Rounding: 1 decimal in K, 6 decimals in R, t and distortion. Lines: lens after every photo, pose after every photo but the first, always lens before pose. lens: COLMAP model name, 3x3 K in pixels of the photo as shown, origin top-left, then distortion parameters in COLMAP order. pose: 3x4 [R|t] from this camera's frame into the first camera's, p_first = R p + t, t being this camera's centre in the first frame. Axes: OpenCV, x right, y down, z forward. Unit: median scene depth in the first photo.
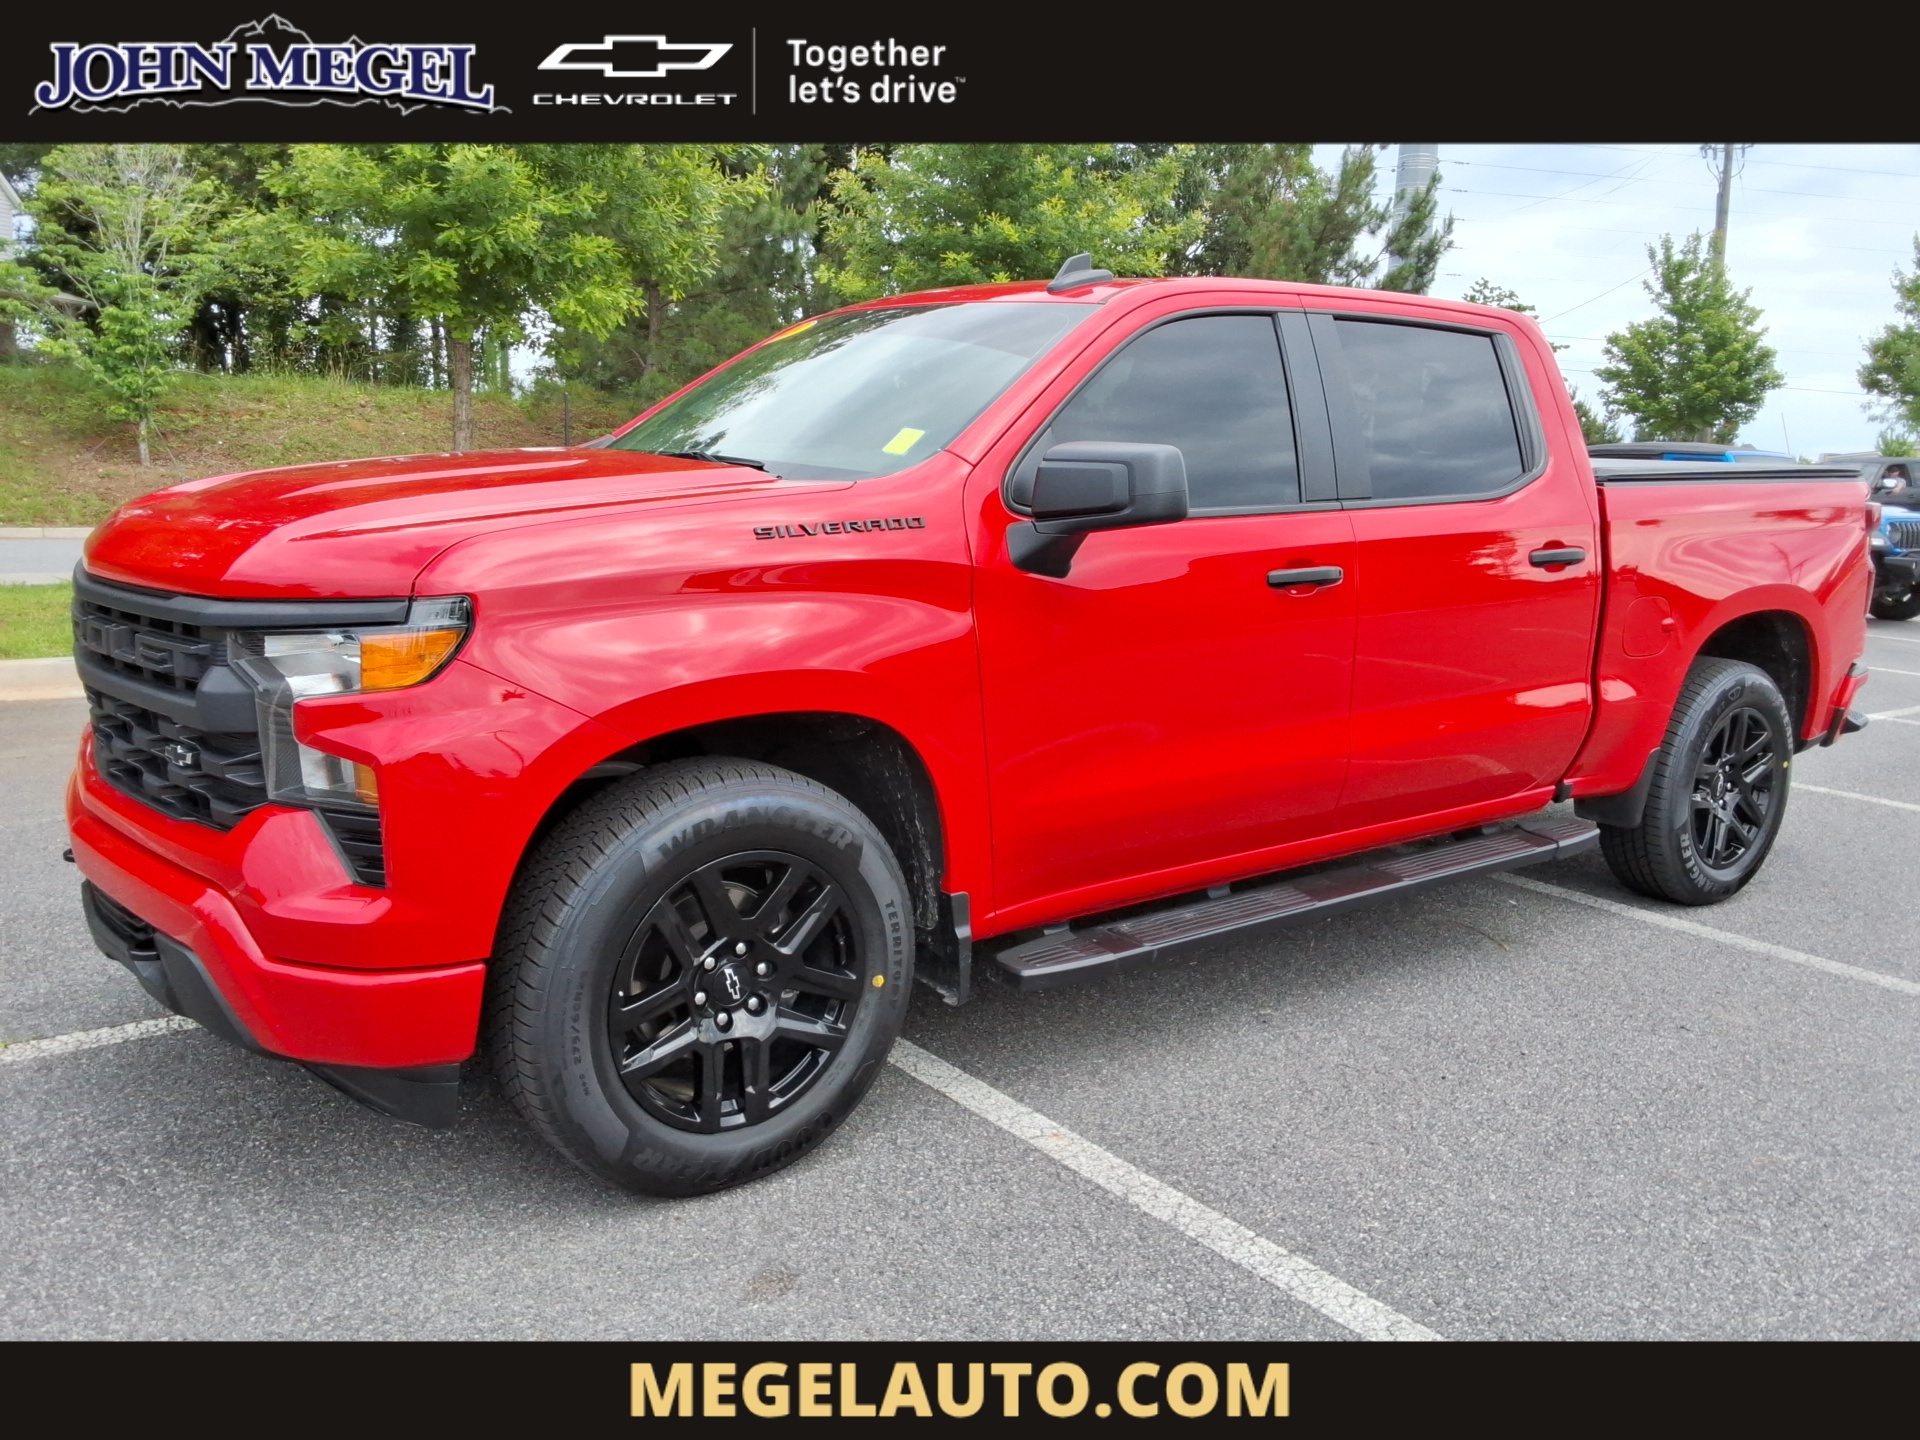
lens RADIAL K [[1542.9, 0, 967.5], [0, 1542.9, 710.8], [0, 0, 1]] dist [0.102214, -0.158070]
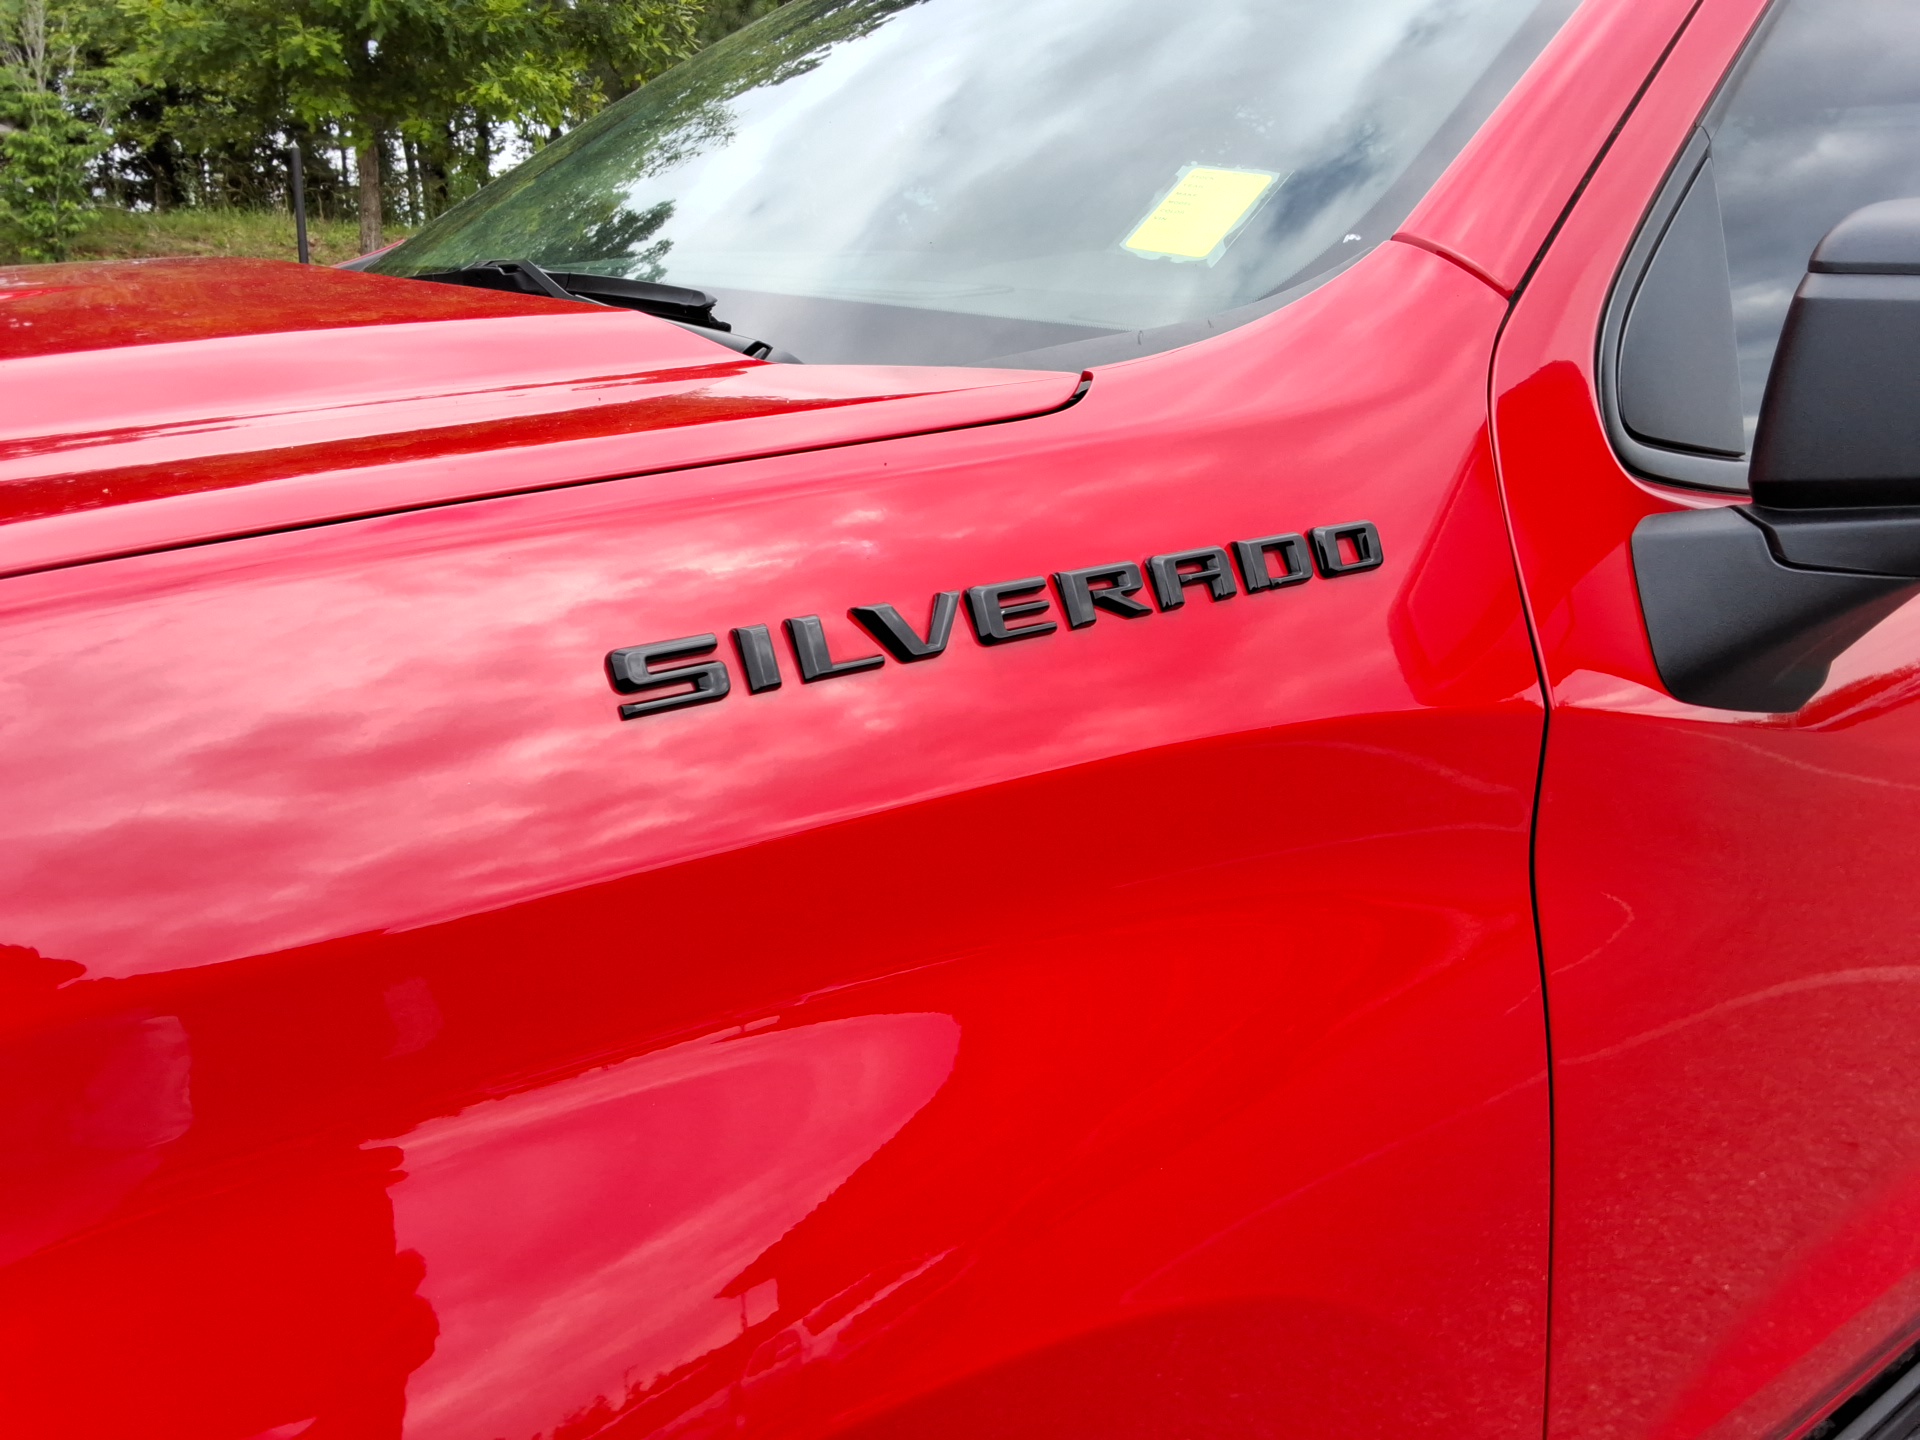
lens RADIAL K [[1542.9, 0, 968.6], [0, 1542.9, 709.7], [0, 0, 1]] dist [0.102214, -0.158070]
pose [[0.999972, -0.004798, -0.005674, -0.012615], [0.005313, 0.995505, 0.094565, -0.017108], [0.005195, -0.094592, 0.995503, 0.109213]]
